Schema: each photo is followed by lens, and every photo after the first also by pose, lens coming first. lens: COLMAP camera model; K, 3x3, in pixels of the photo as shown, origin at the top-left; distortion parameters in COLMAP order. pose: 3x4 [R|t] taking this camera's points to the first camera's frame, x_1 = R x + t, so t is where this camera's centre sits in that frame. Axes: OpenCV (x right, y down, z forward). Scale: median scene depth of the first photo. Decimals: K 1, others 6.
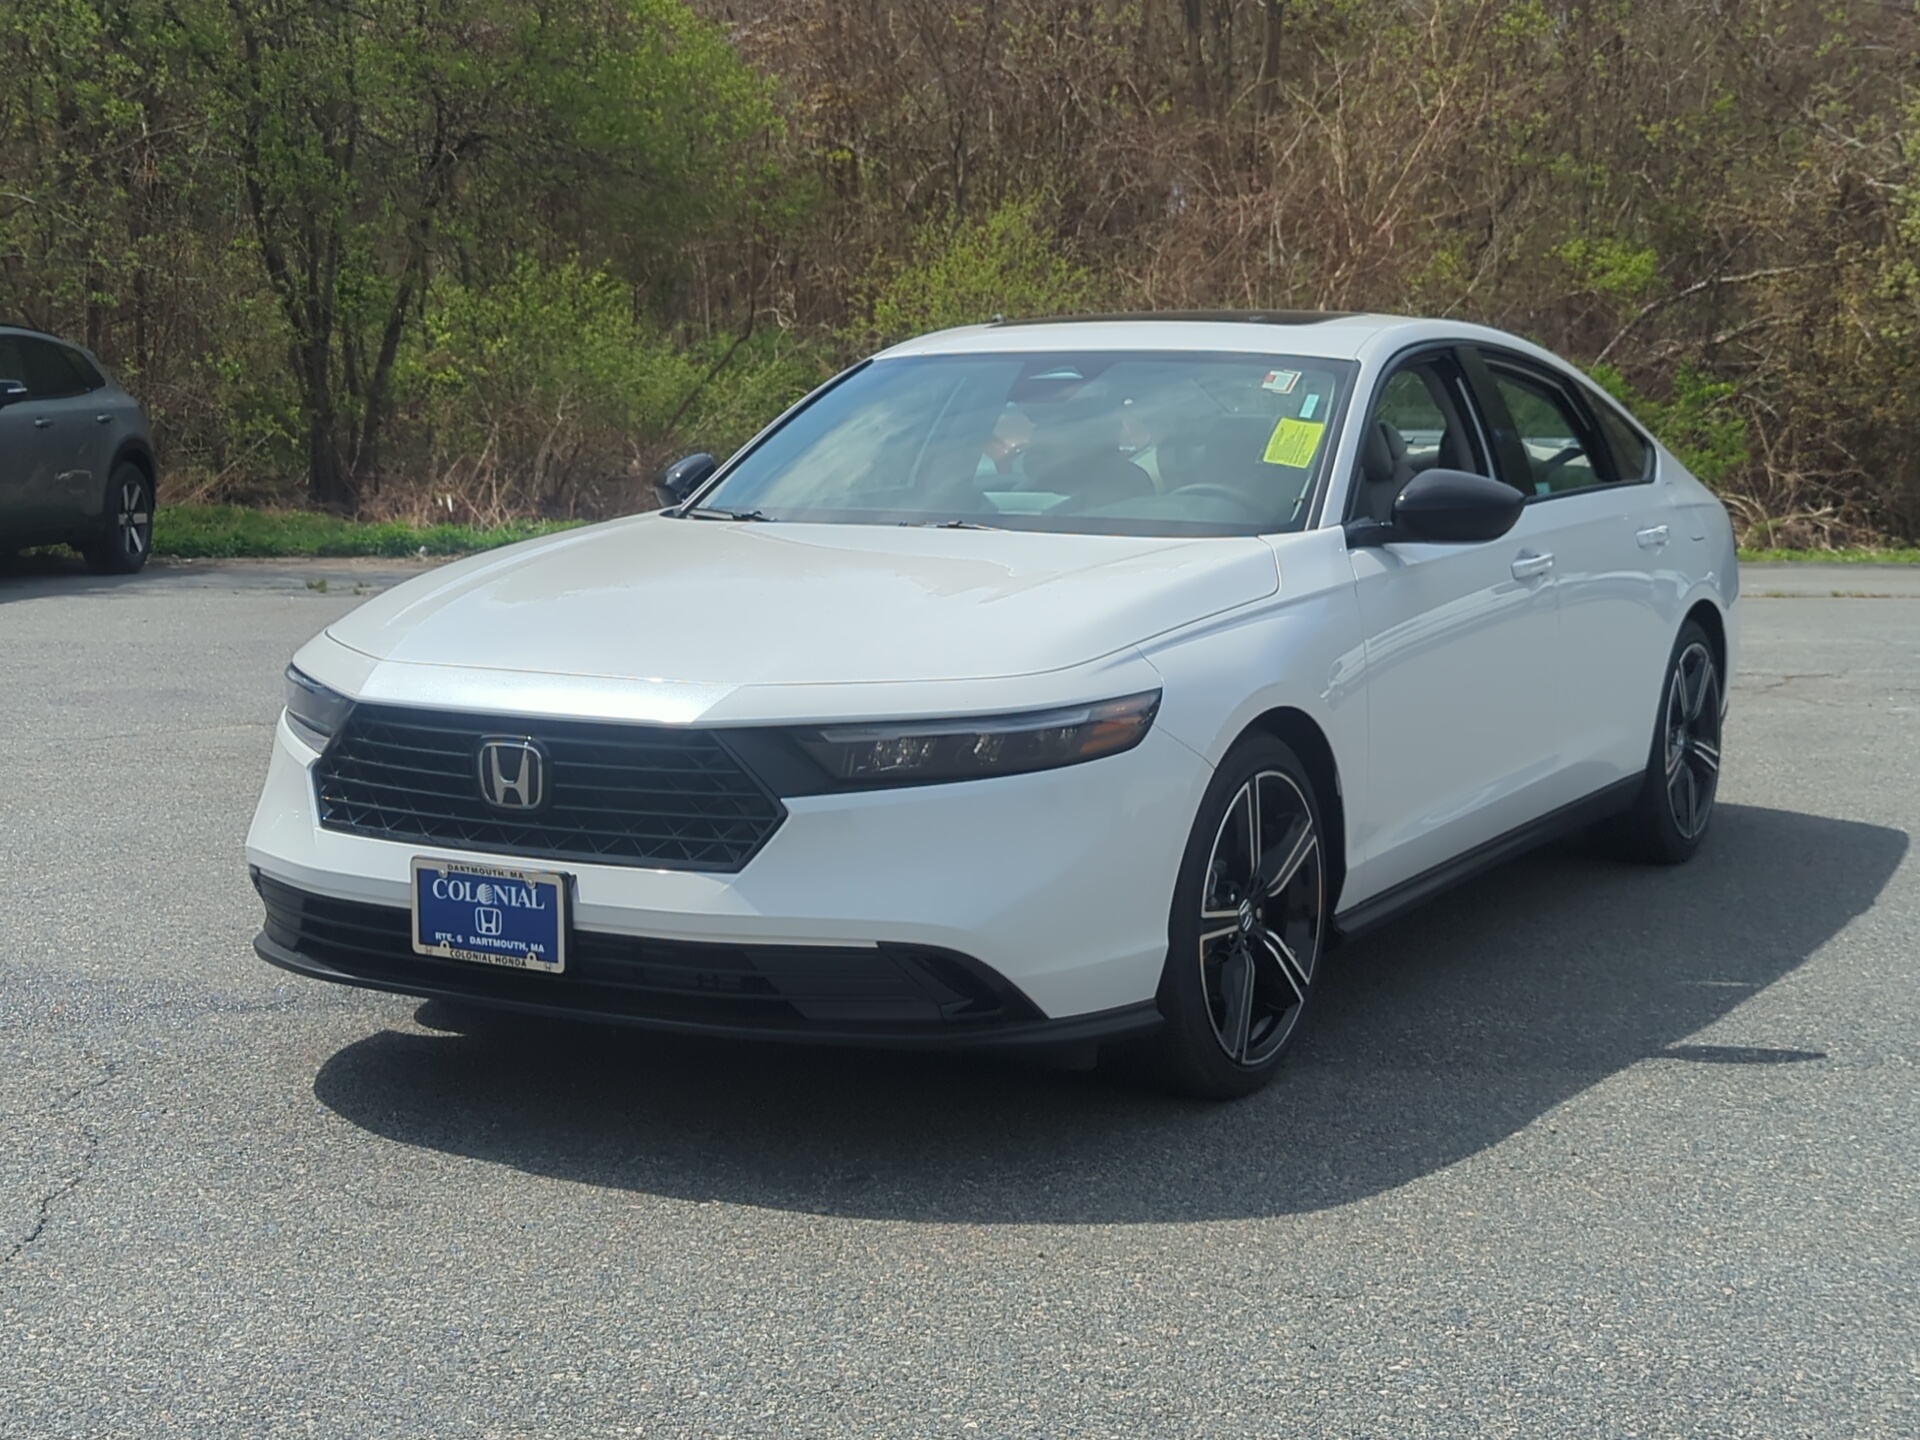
lens RADIAL K [[2678.1, 0, 956.3], [0, 2678.1, 706.3], [0, 0, 1]] dist [0.079346, 0.000000]
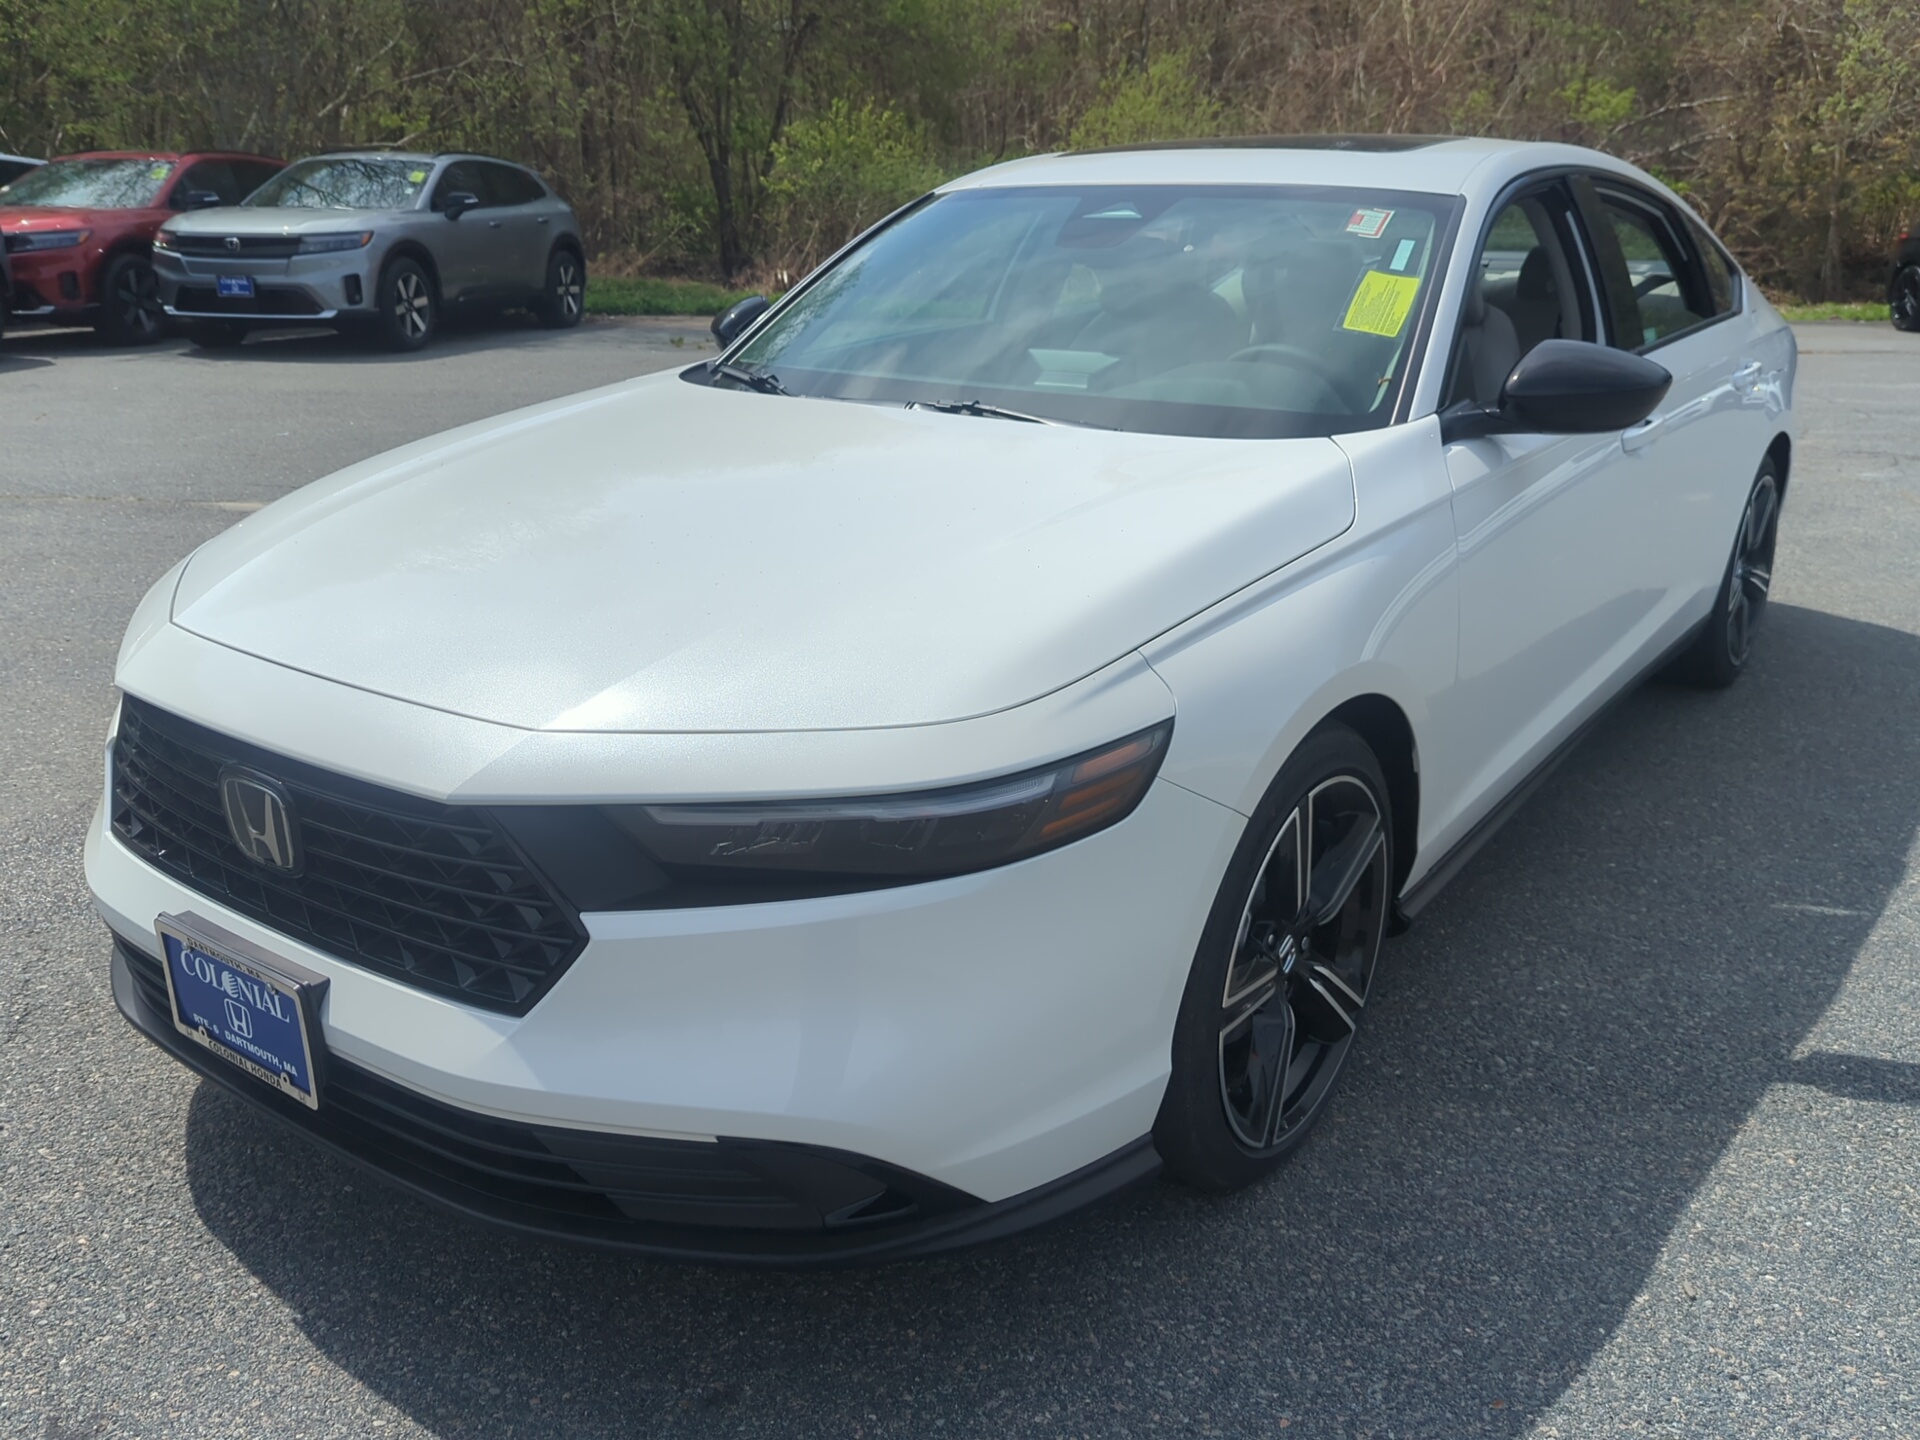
lens RADIAL K [[1556.6, 0, 967.2], [0, 1556.6, 707.6], [0, 0, 1]] dist [0.055586, -0.052690]
pose [[0.993859, 0.029272, -0.106712, 0.050315], [-0.007163, 0.979373, 0.201934, -0.068061], [0.110421, -0.199929, 0.973568, 0.457226]]
